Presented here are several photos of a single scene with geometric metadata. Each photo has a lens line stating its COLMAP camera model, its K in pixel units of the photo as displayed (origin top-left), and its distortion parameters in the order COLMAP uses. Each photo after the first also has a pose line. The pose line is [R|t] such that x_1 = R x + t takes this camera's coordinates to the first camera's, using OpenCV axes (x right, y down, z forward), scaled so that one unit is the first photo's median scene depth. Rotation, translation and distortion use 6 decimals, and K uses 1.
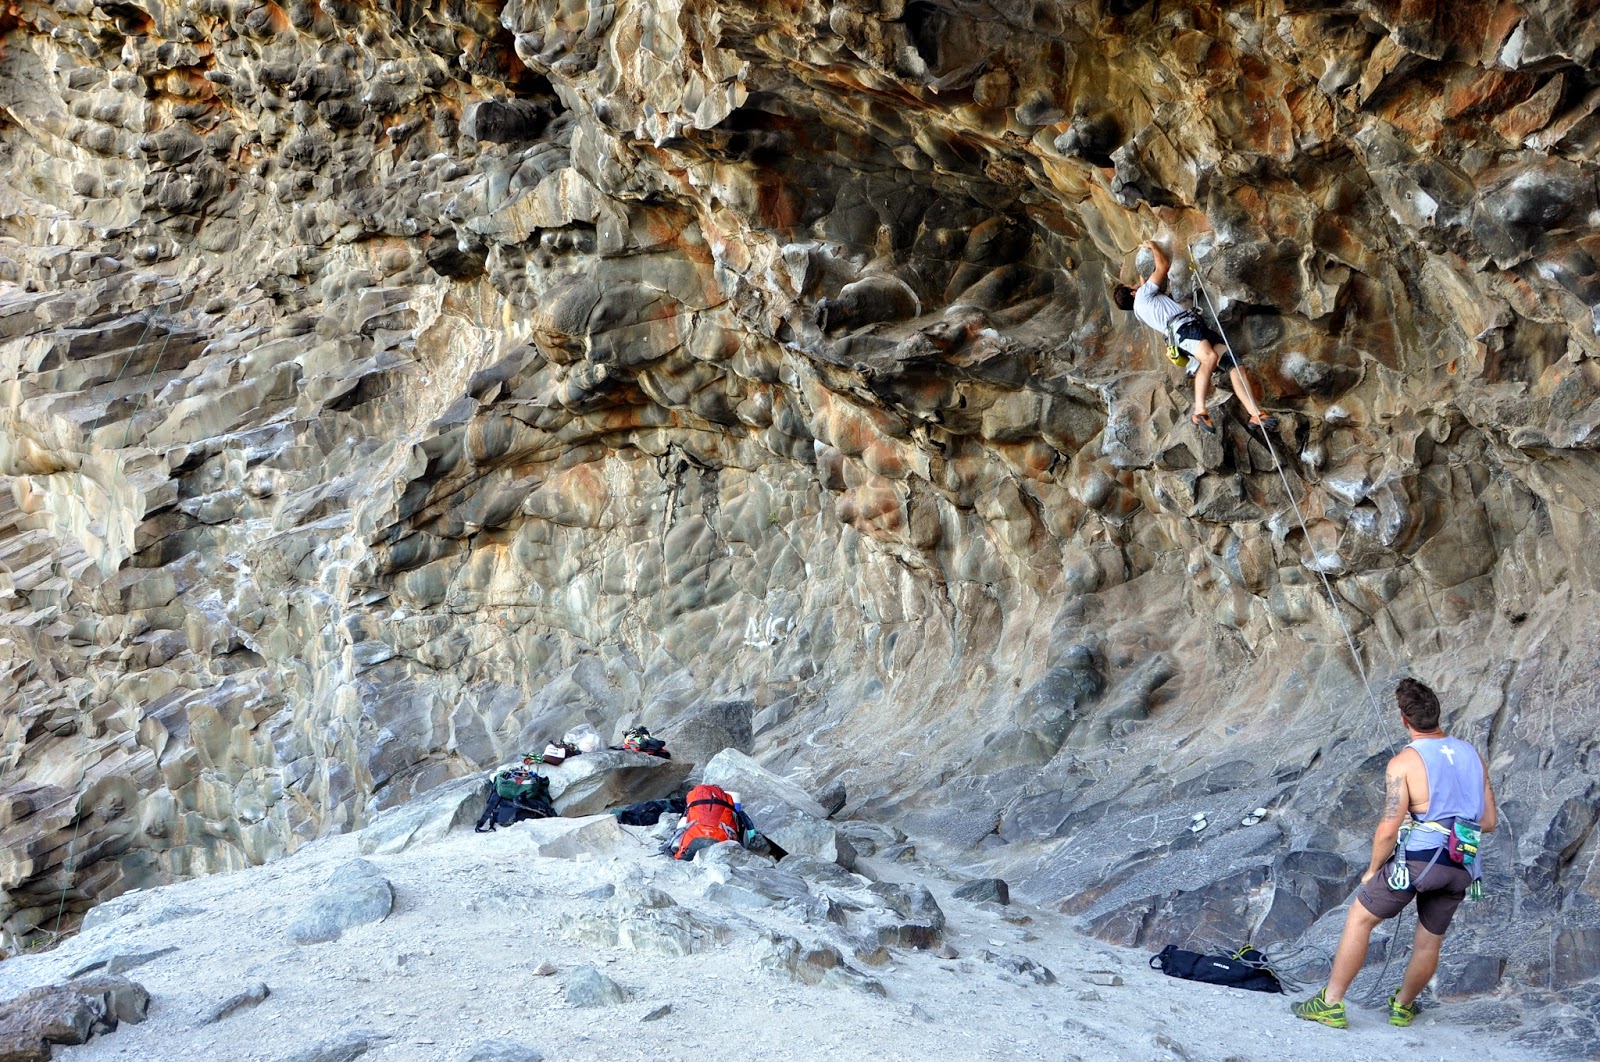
lens RADIAL K [[2475.0, 0, 831.3], [0, 2475.0, 531.1], [0, 0, 1]] dist [-0.549424, 1.433500]
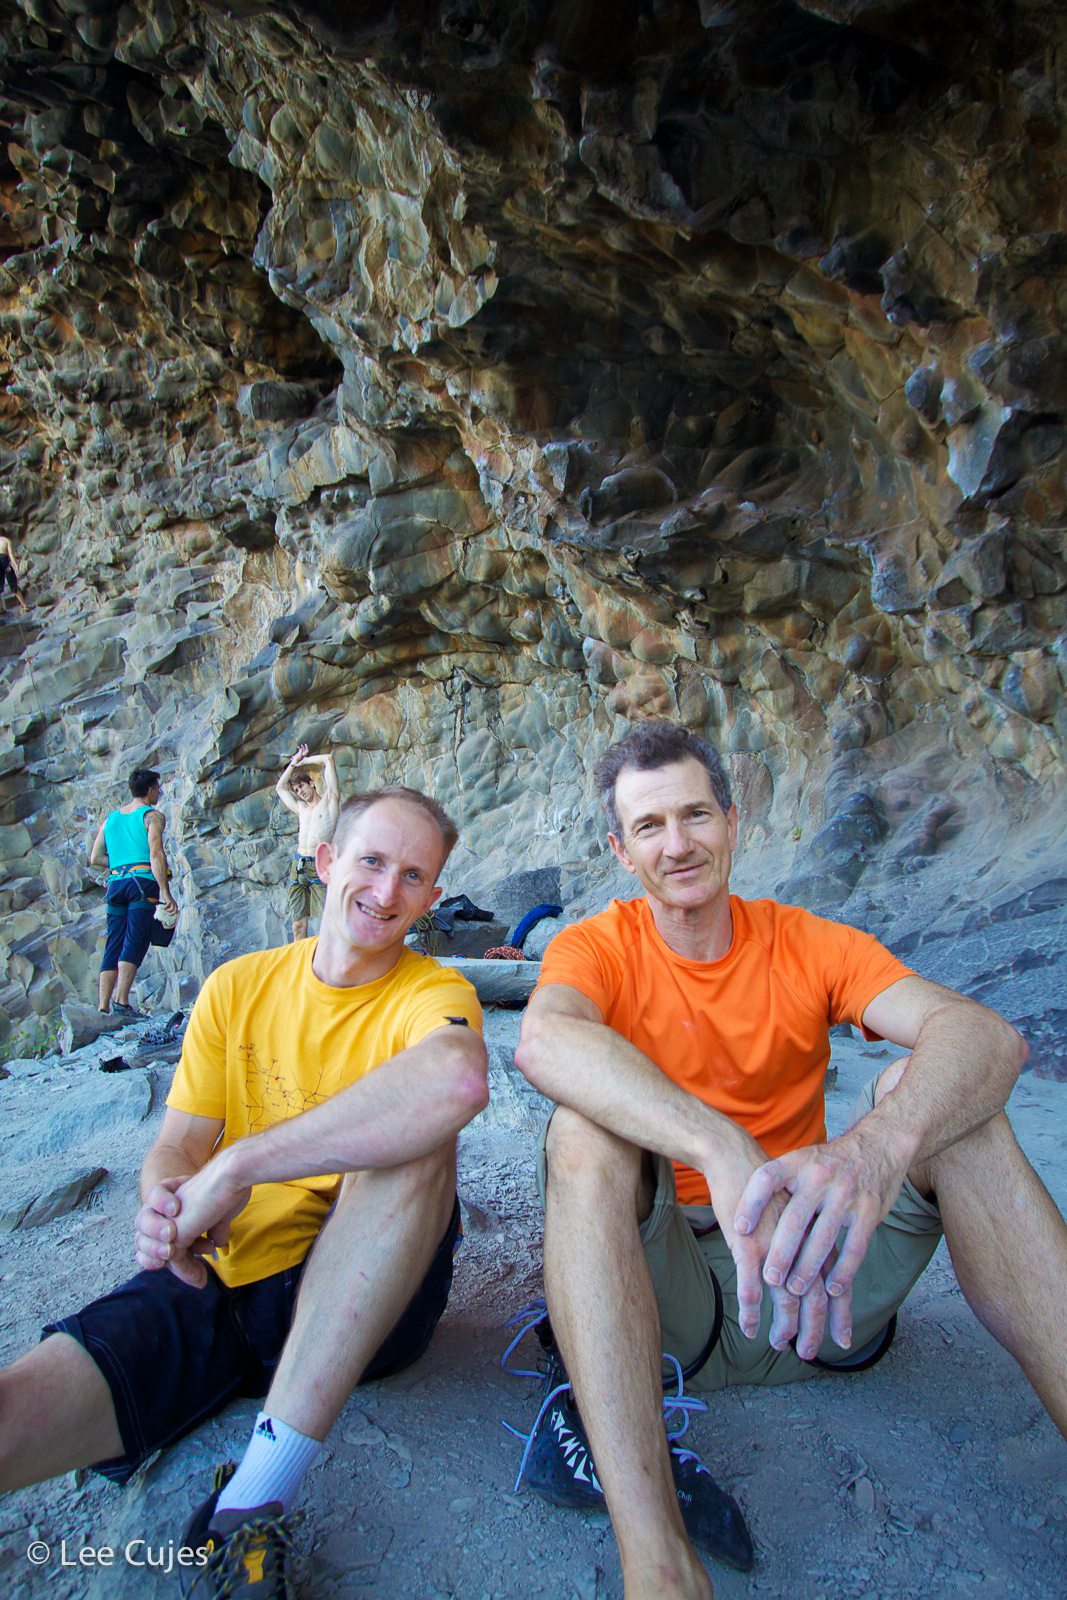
lens RADIAL K [[3690.3, 0, 533.5], [0, 3690.3, 800.0], [0, 0, 1]] dist [-0.049115, -0.163068]
pose [[0.994319, -0.087398, -0.060753, 0.067047], [0.092138, 0.992514, 0.080160, -0.104041], [0.053293, -0.085302, 0.994929, -0.672292]]
